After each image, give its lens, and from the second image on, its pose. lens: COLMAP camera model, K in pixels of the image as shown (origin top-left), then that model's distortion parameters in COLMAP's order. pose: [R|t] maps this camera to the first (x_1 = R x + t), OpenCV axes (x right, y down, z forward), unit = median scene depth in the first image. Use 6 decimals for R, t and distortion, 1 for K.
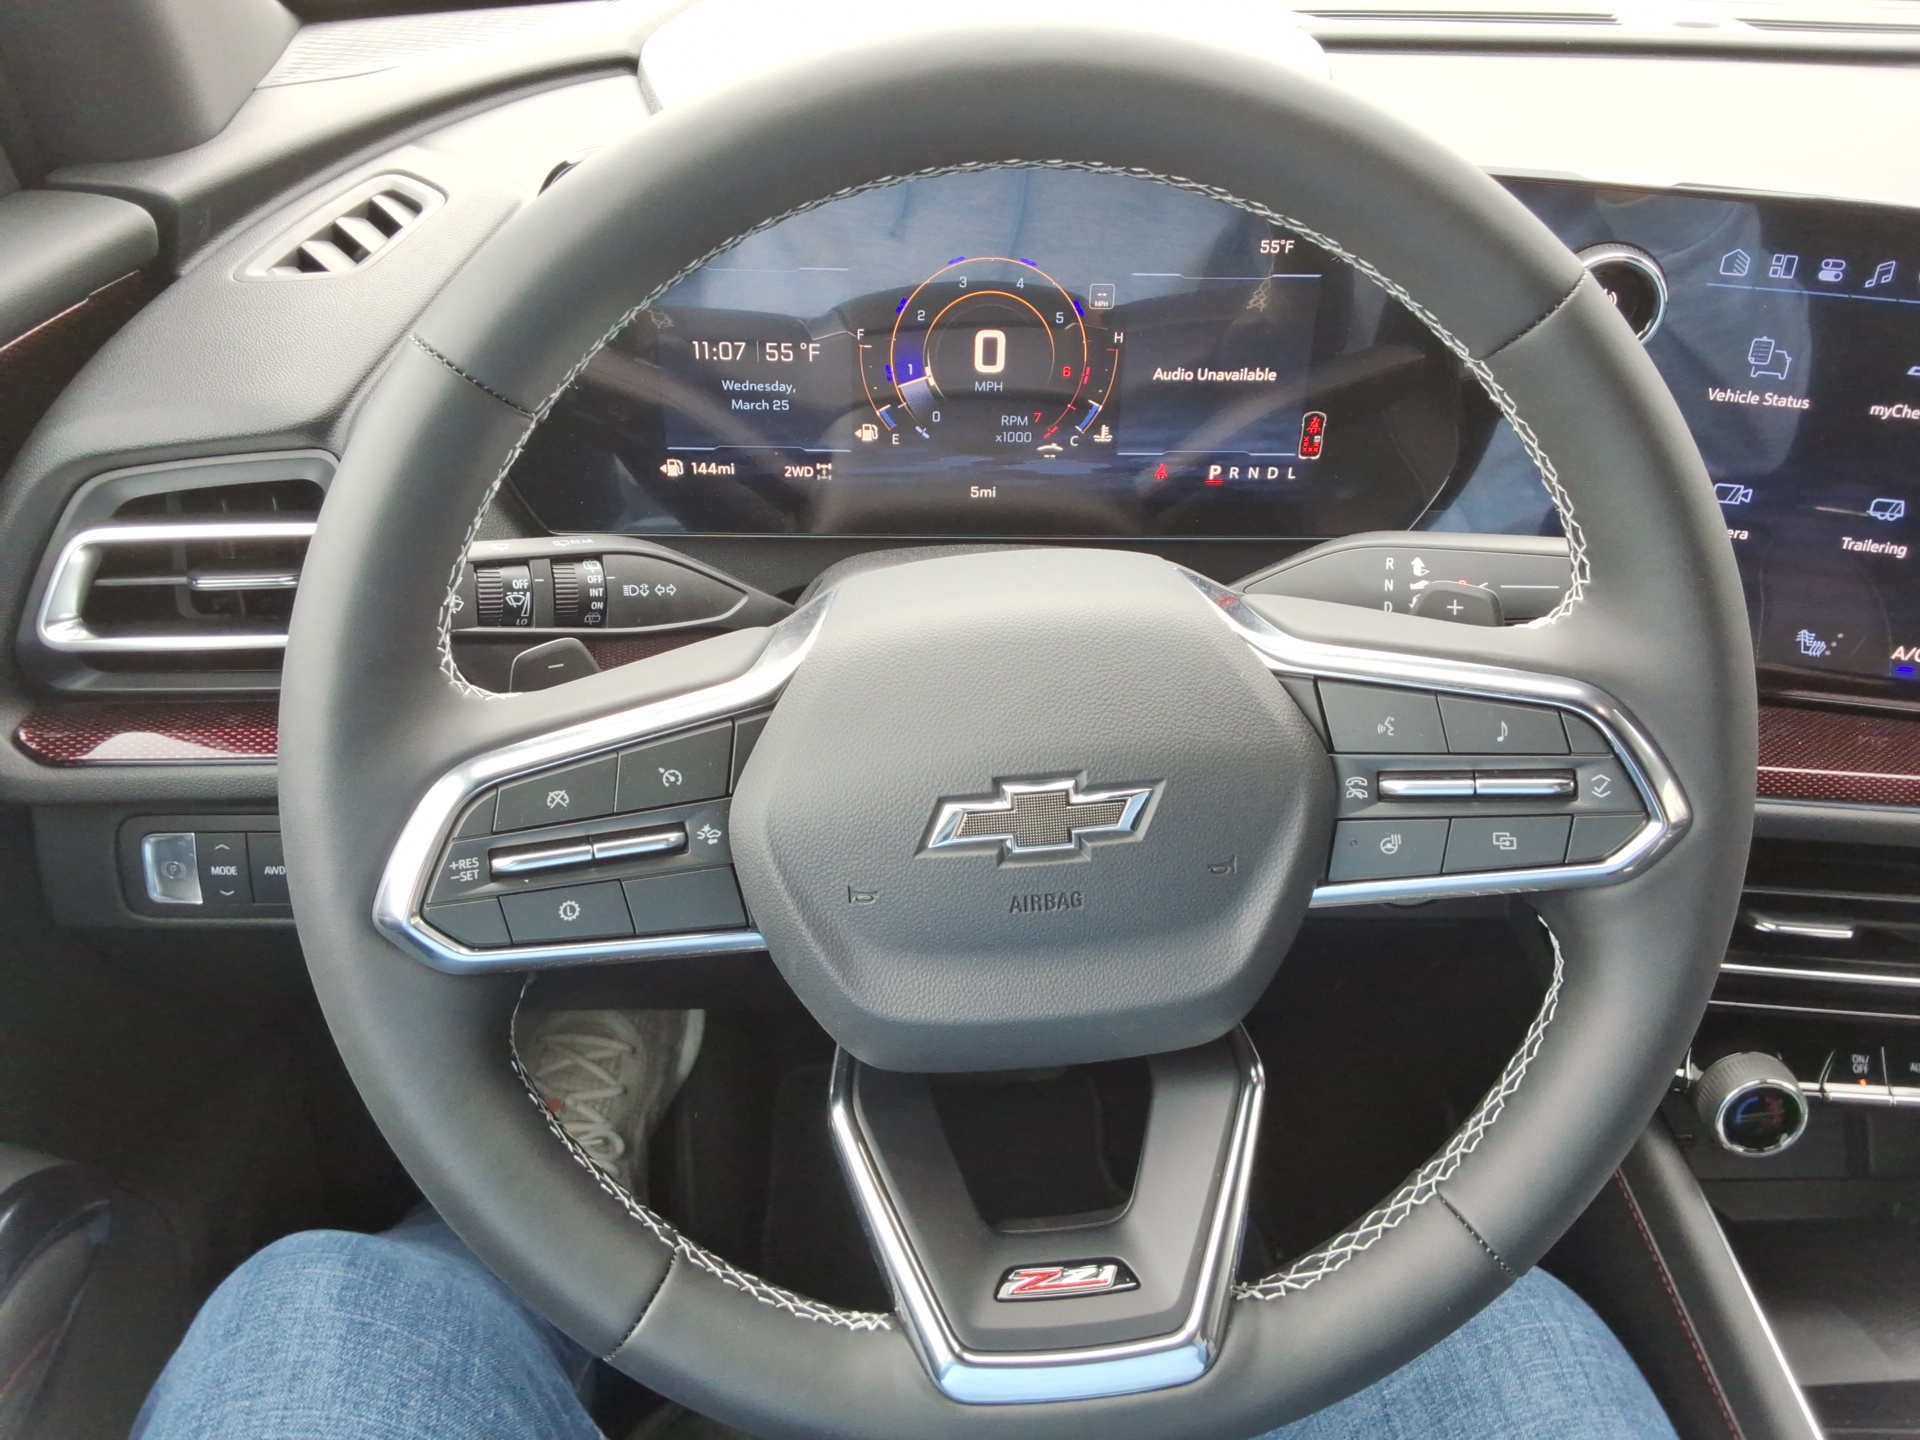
lens RADIAL K [[1530.2, 0, 980.4], [0, 1530.2, 697.3], [0, 0, 1]] dist [0.134233, -0.217398]
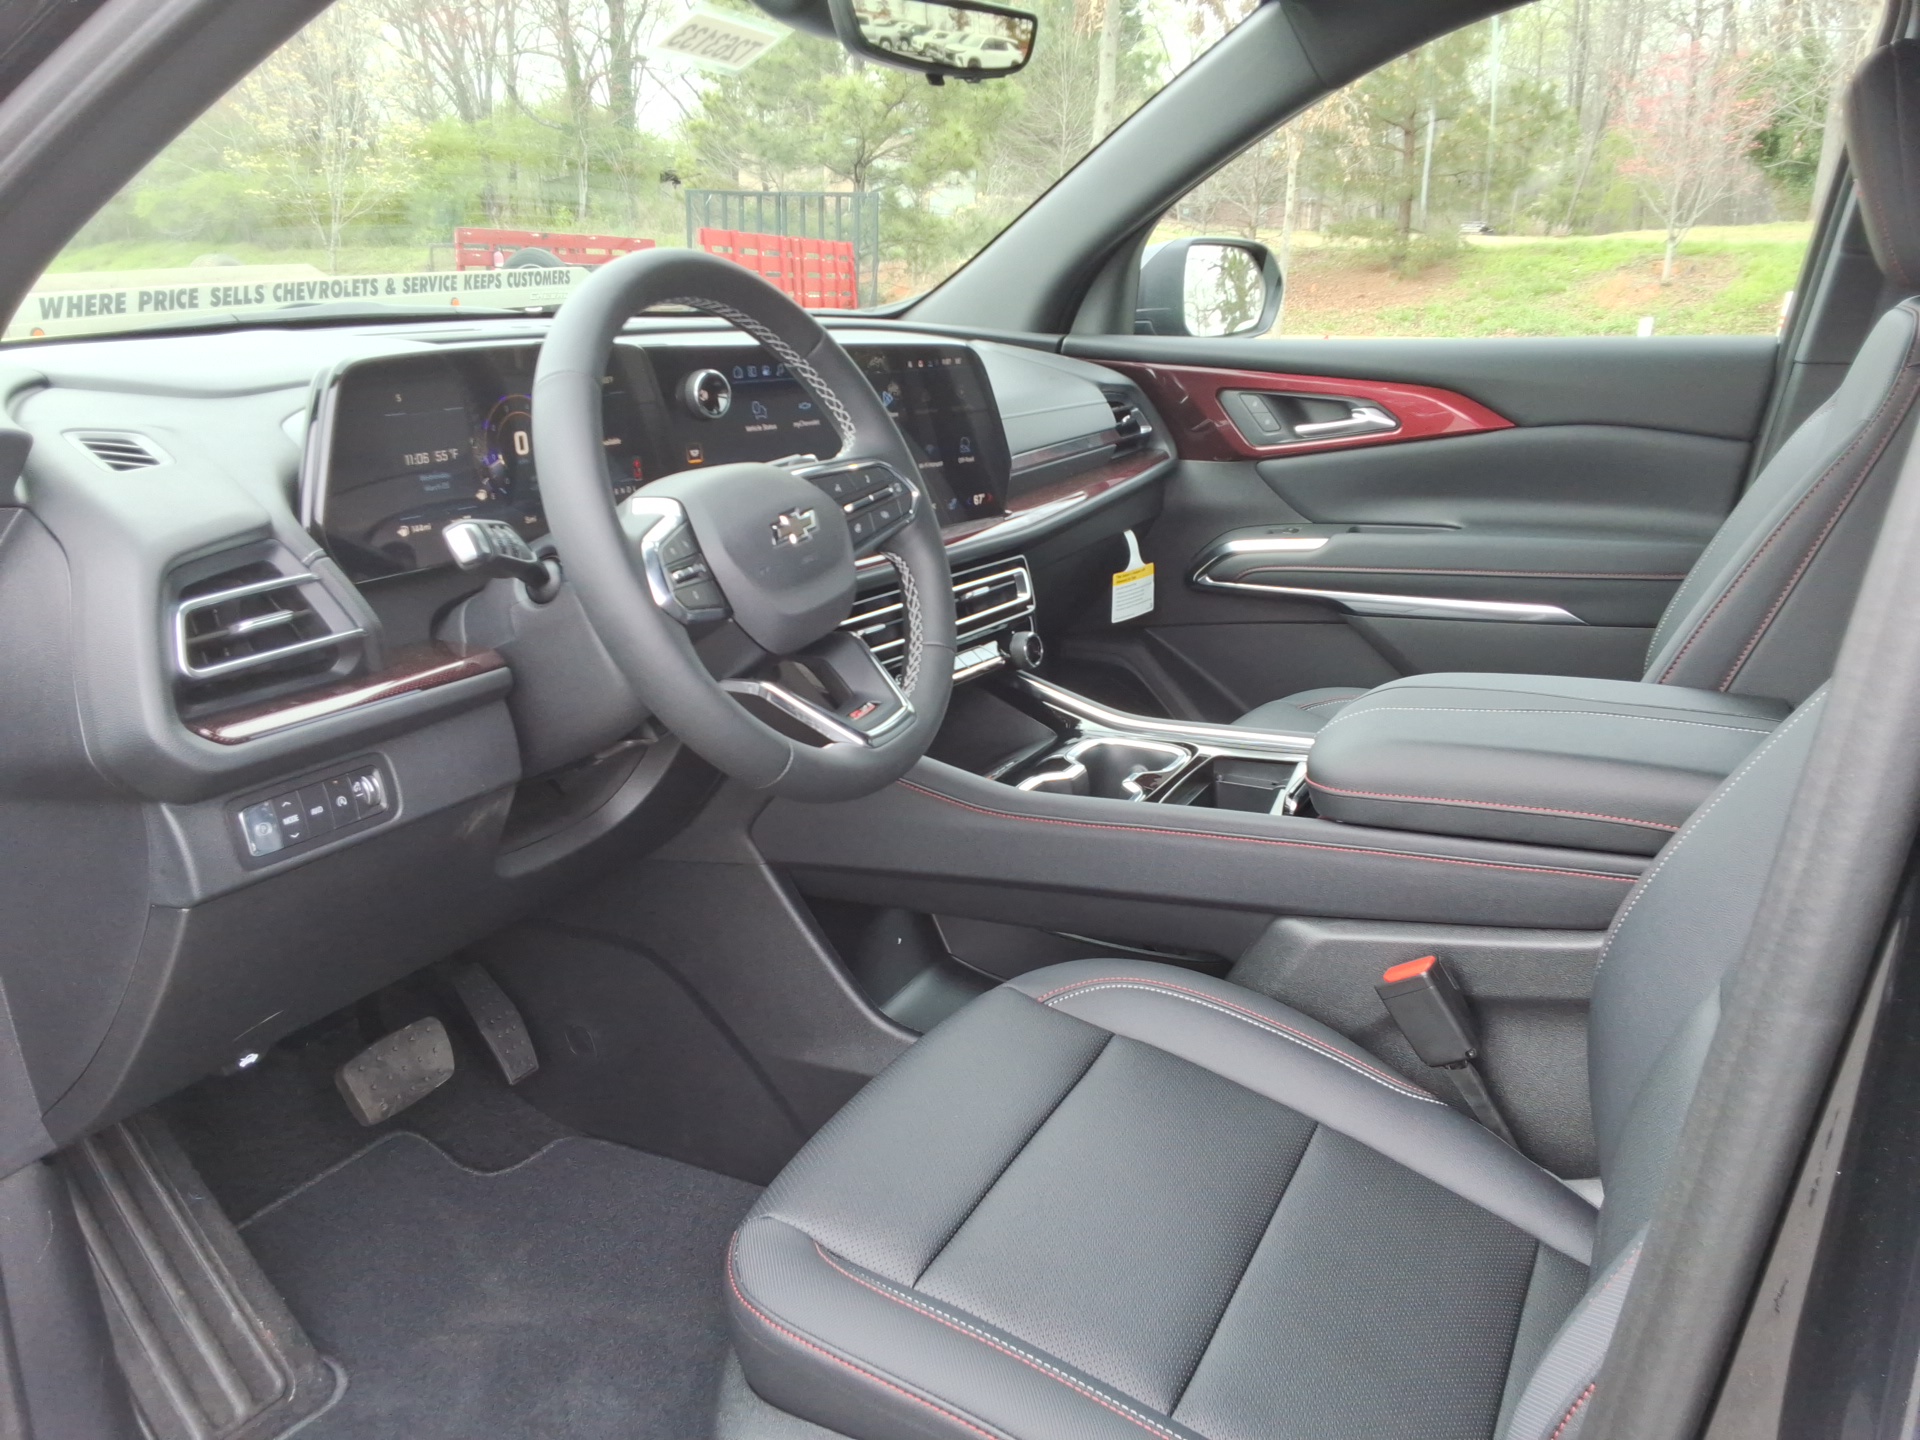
lens RADIAL K [[1524.1, 0, 972.3], [0, 1524.1, 709.7], [0, 0, 1]] dist [0.098063, -0.141718]
pose [[0.502395, -0.272115, 0.820703, -1.807639], [0.480079, 0.877220, -0.003028, 0.455064], [-0.719113, 0.395523, 0.571348, -0.505137]]
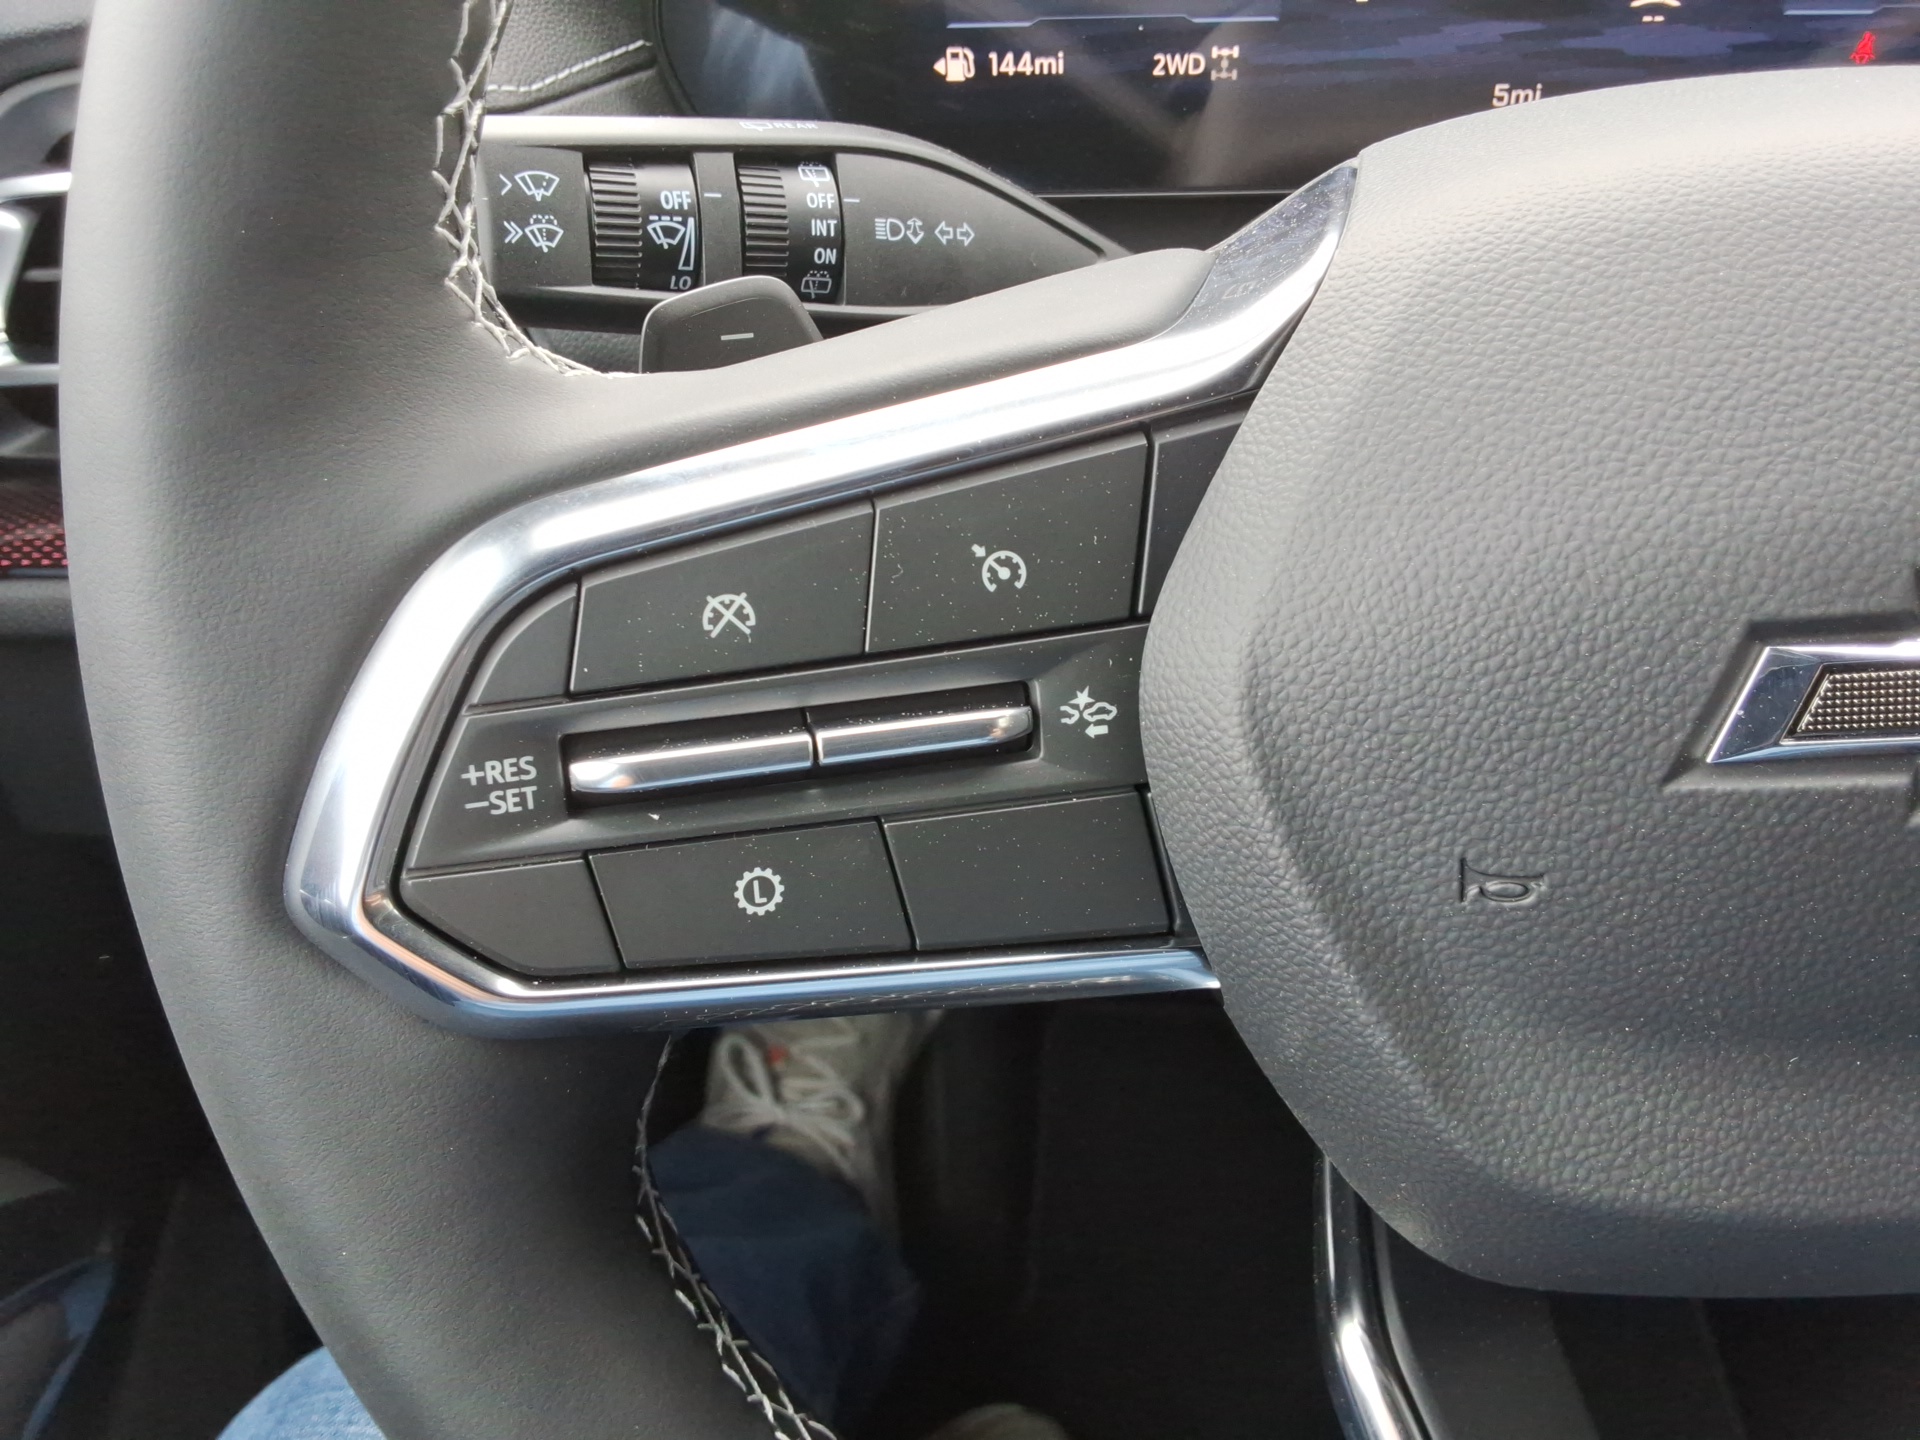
lens RADIAL K [[1524.1, 0, 972.3], [0, 1524.1, 709.7], [0, 0, 1]] dist [0.098063, -0.141718]
pose [[0.988678, 0.021450, -0.148514, -0.139068], [-0.008982, 0.996415, 0.084120, 0.051514], [0.149786, -0.081833, 0.985326, 0.564690]]
